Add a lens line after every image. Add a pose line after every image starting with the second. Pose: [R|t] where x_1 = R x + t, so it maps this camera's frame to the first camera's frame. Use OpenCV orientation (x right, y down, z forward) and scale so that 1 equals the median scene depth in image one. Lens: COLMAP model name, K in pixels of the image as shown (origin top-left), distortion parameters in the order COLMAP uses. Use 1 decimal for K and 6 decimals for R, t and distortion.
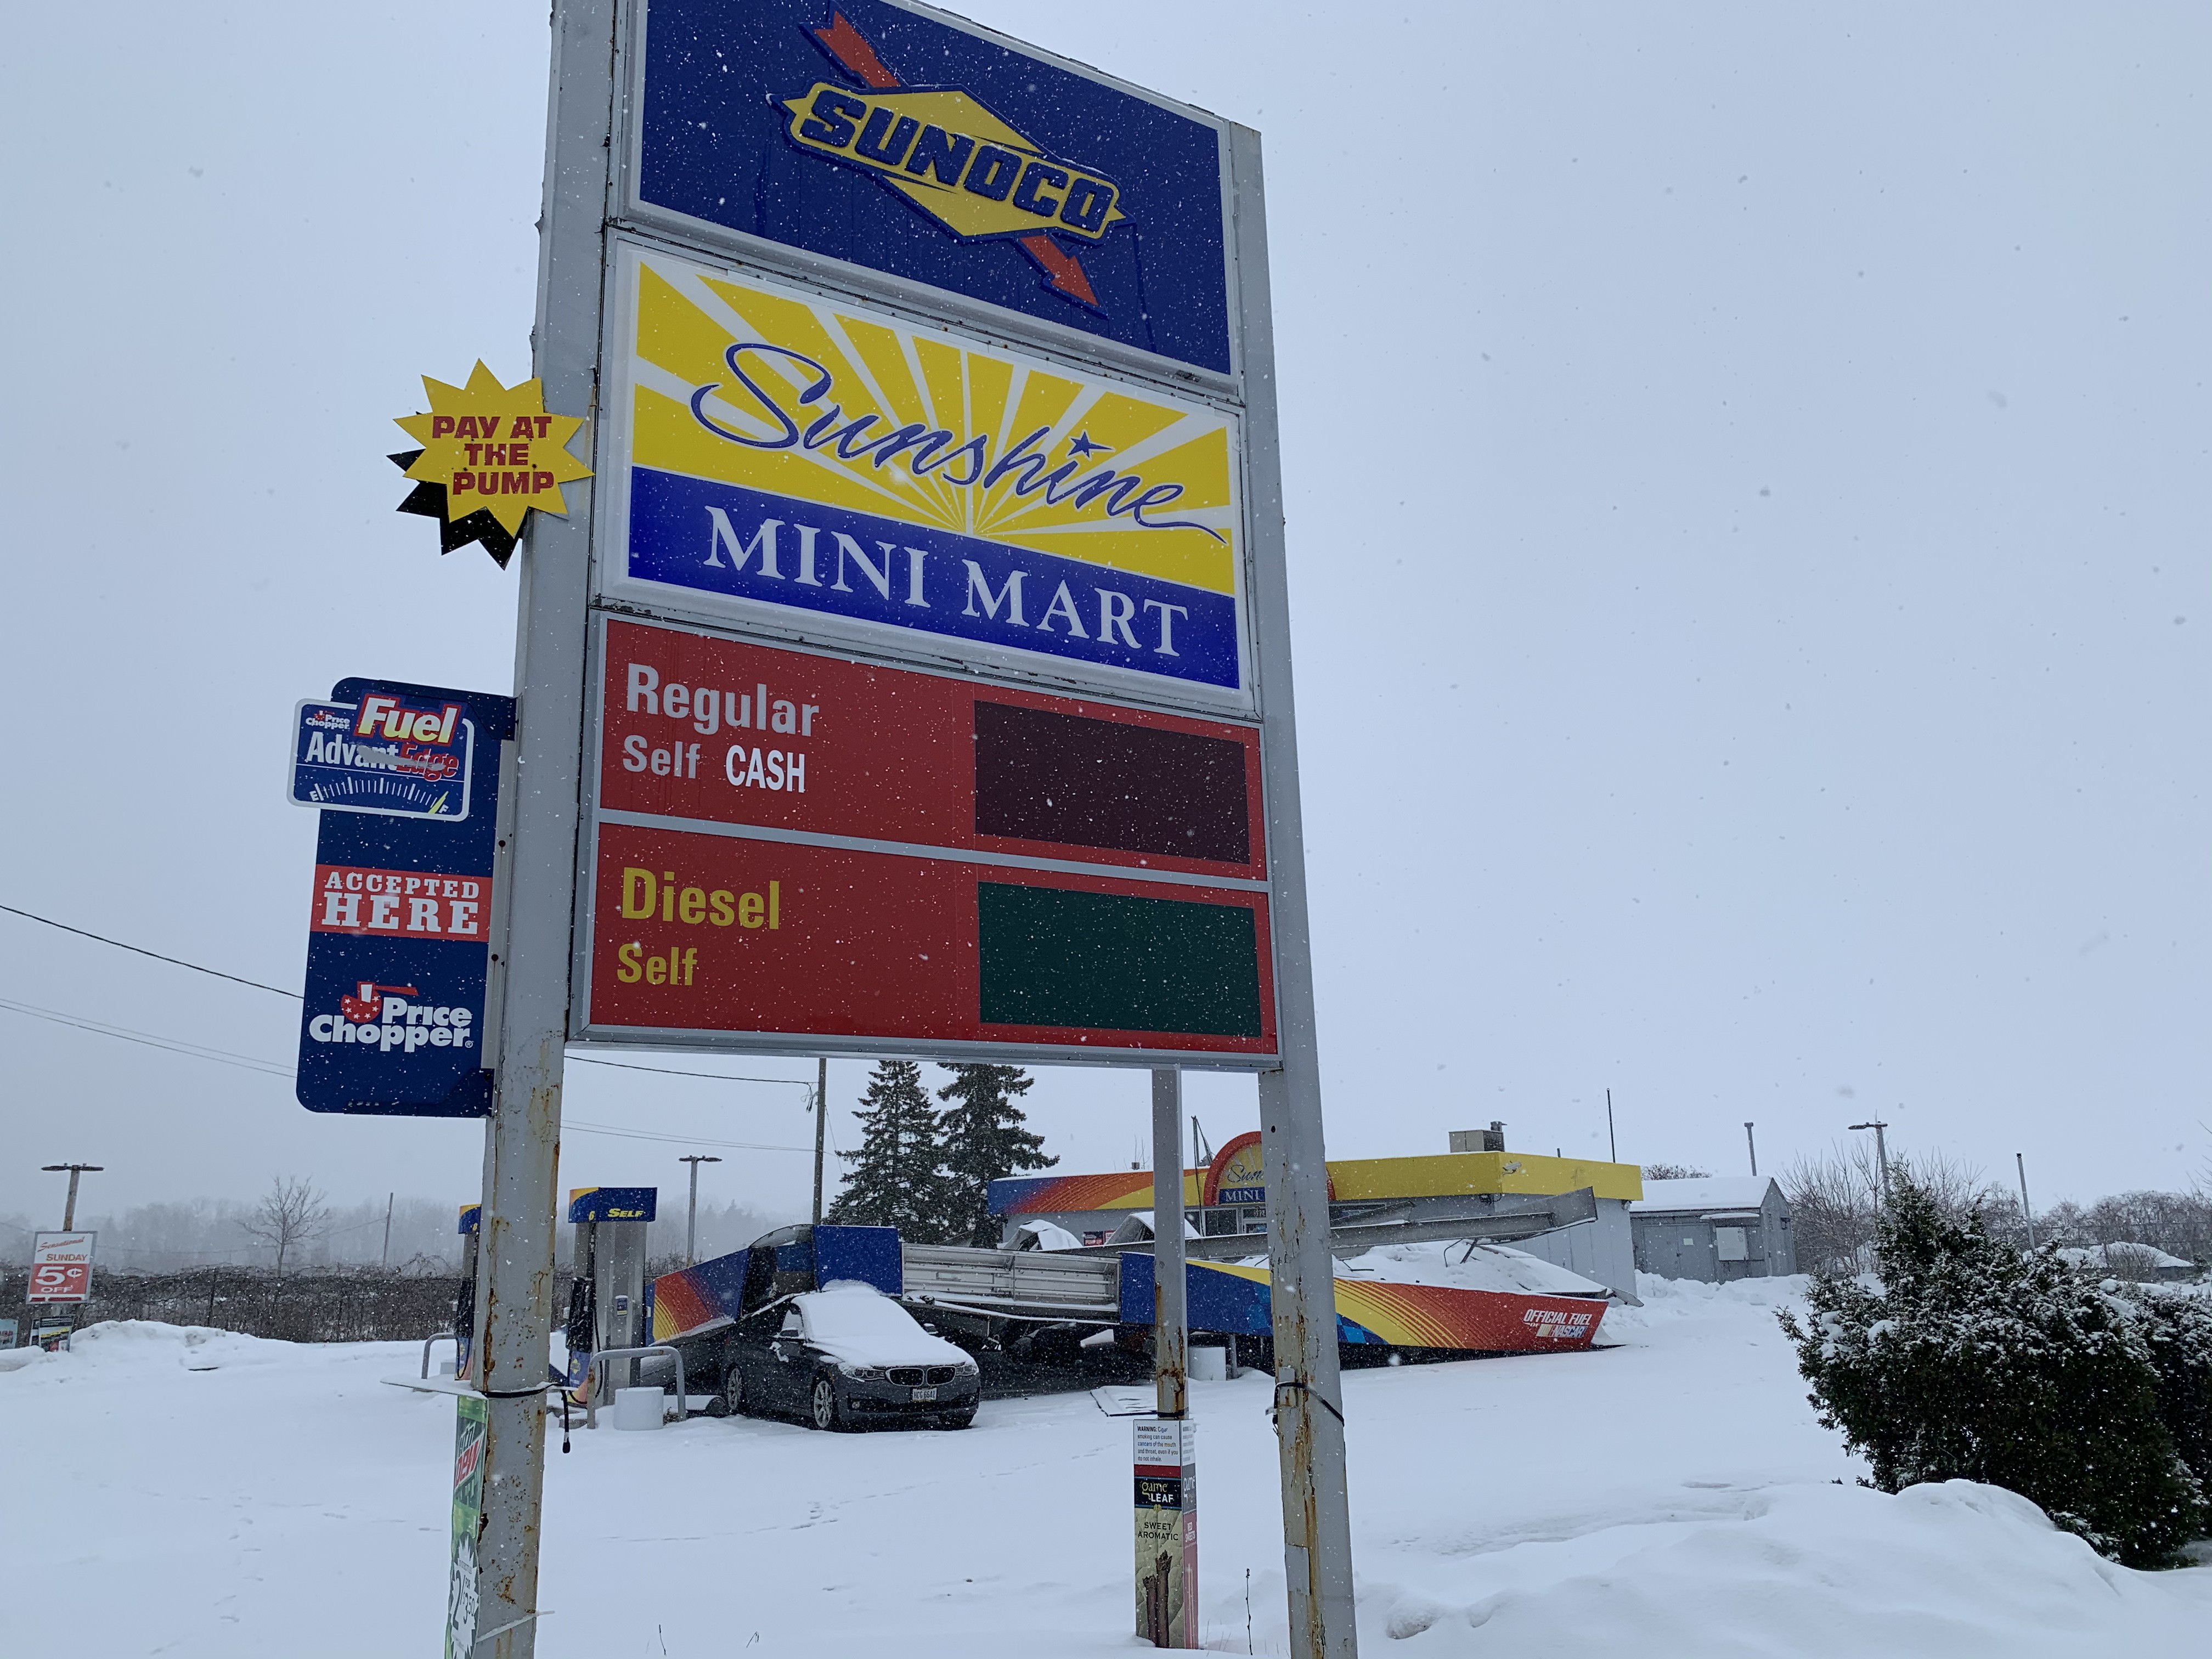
lens RADIAL K [[1735.0, 0, 1106.0], [0, 1735.0, 829.5], [0, 0, 1]] dist [0.008807, 0.001697]
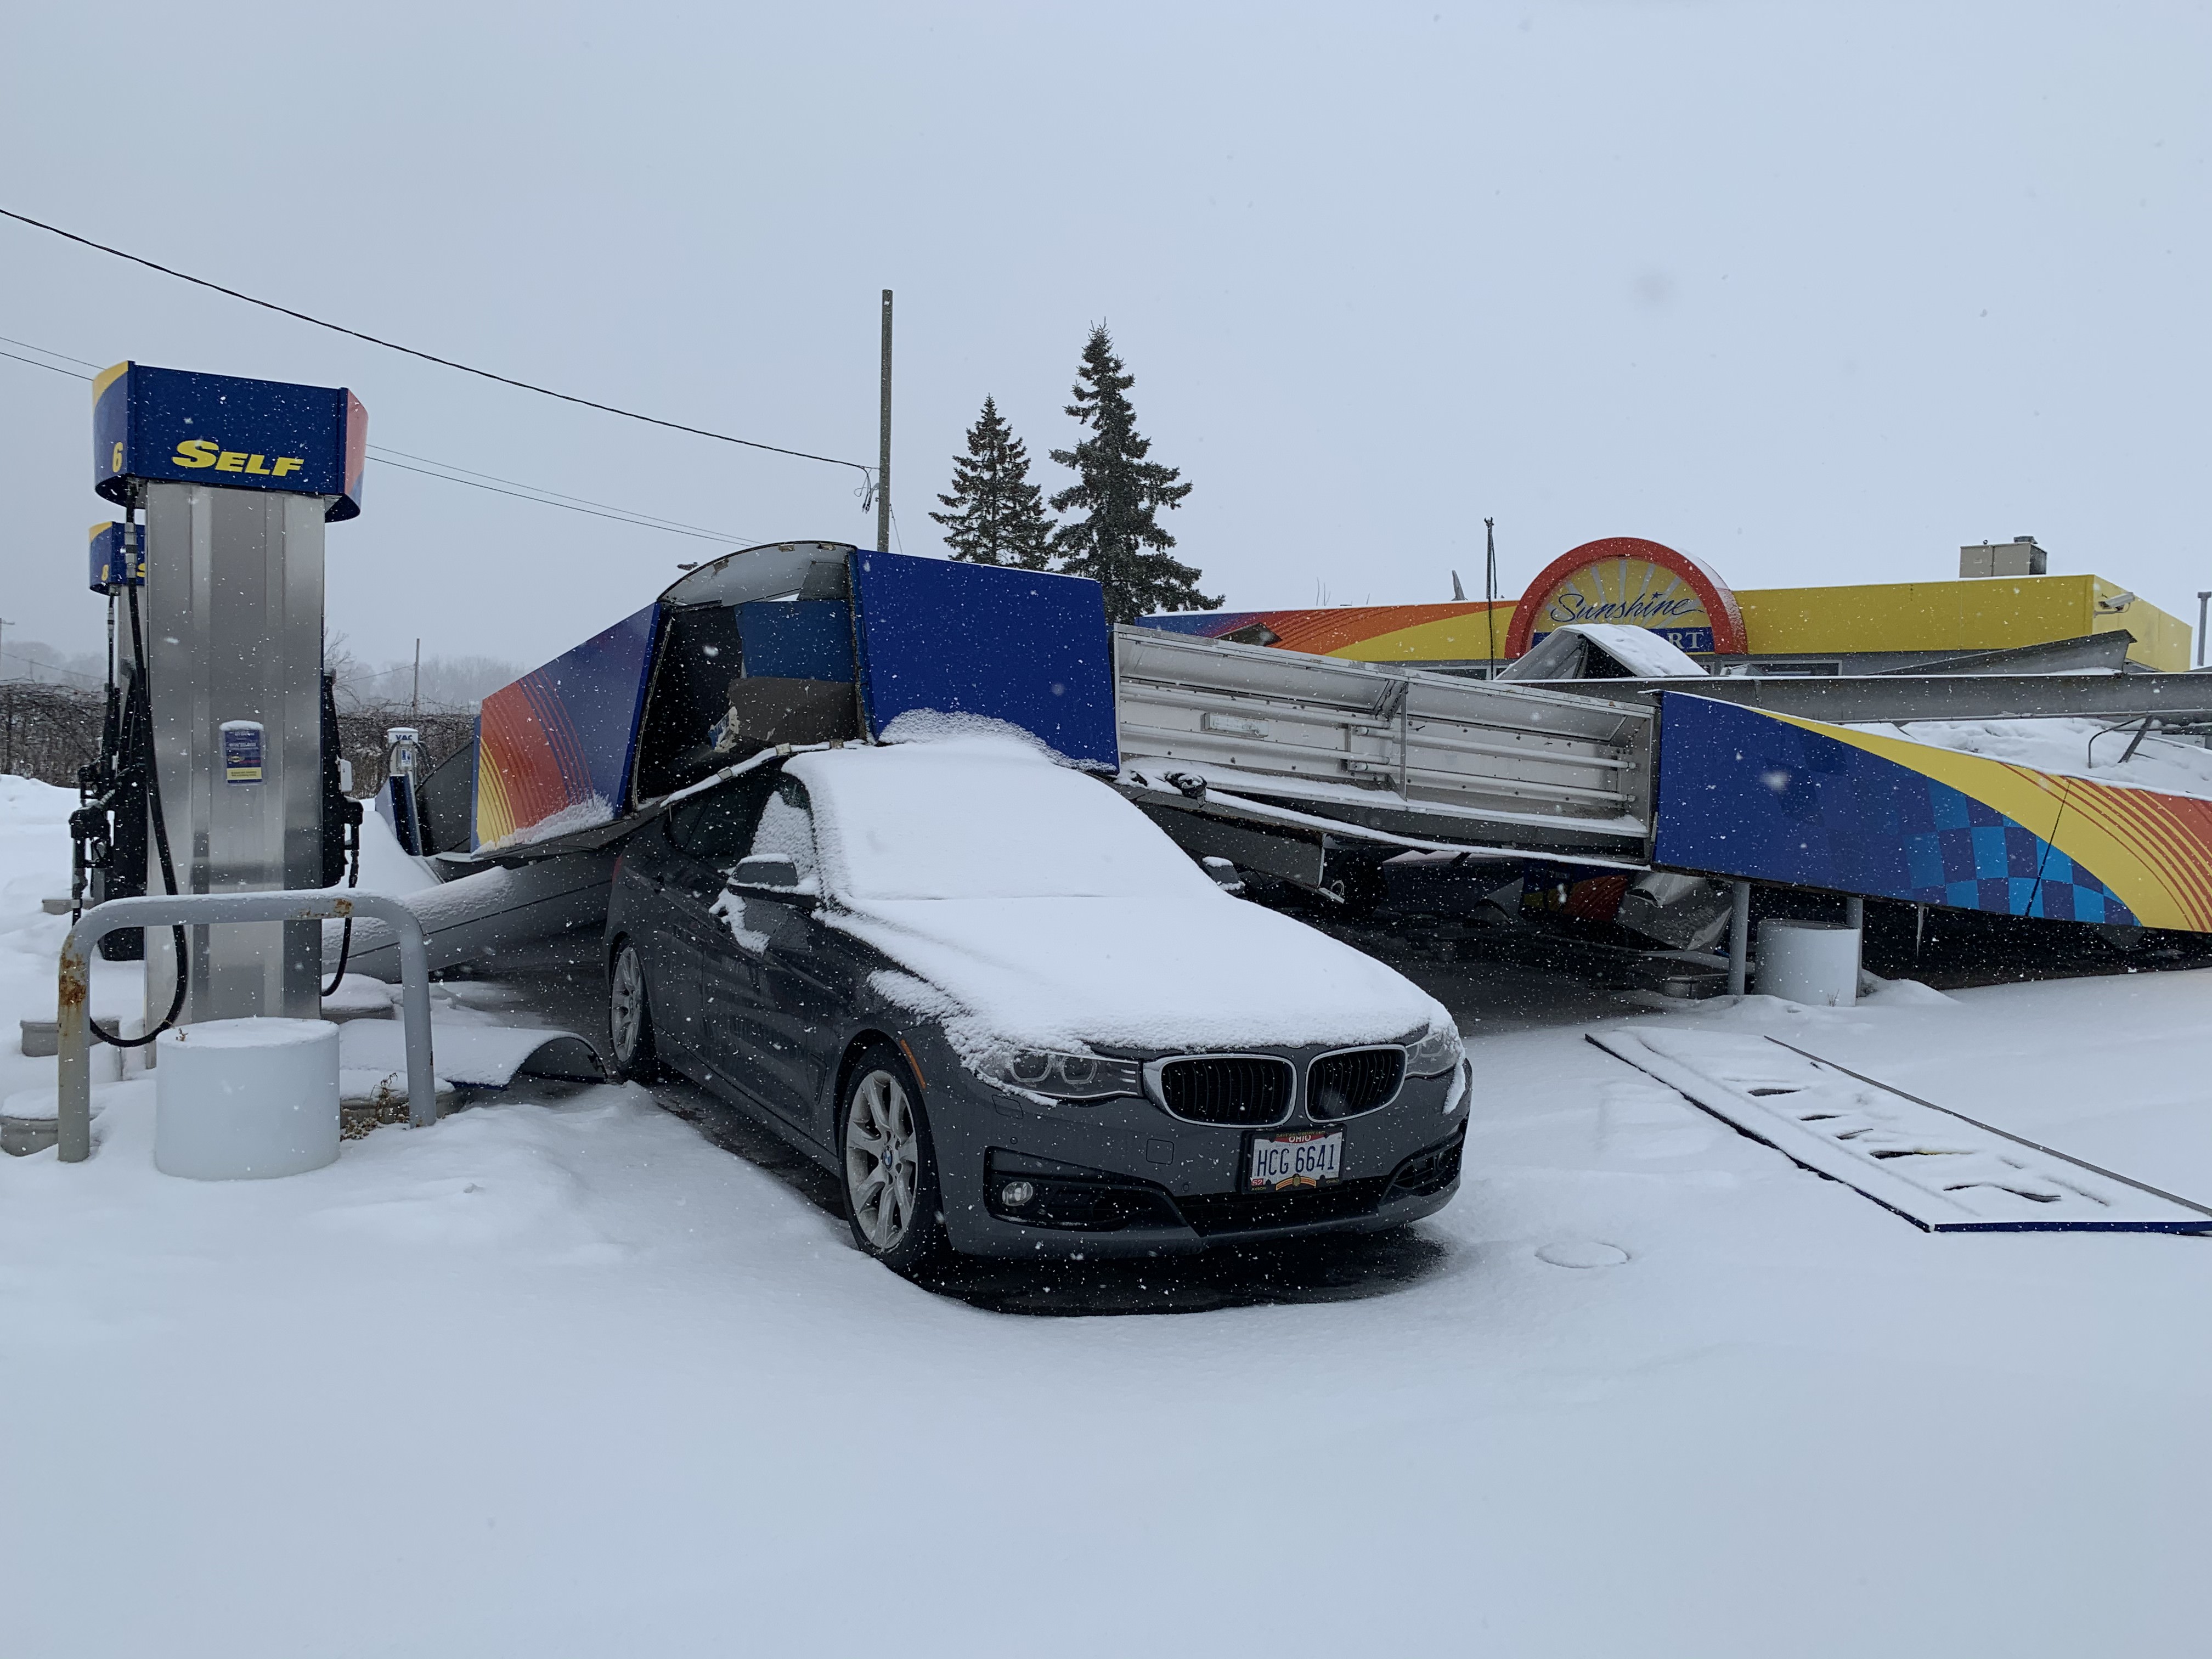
lens RADIAL K [[1704.1, 0, 1186.1], [0, 1704.1, 844.3], [0, 0, 1]] dist [0.083867, -0.082588]
pose [[0.998658, 0.048484, 0.018195, -0.102220], [-0.051677, 0.955708, 0.289745, 0.172882], [-0.003341, -0.290297, 0.956931, 0.631861]]
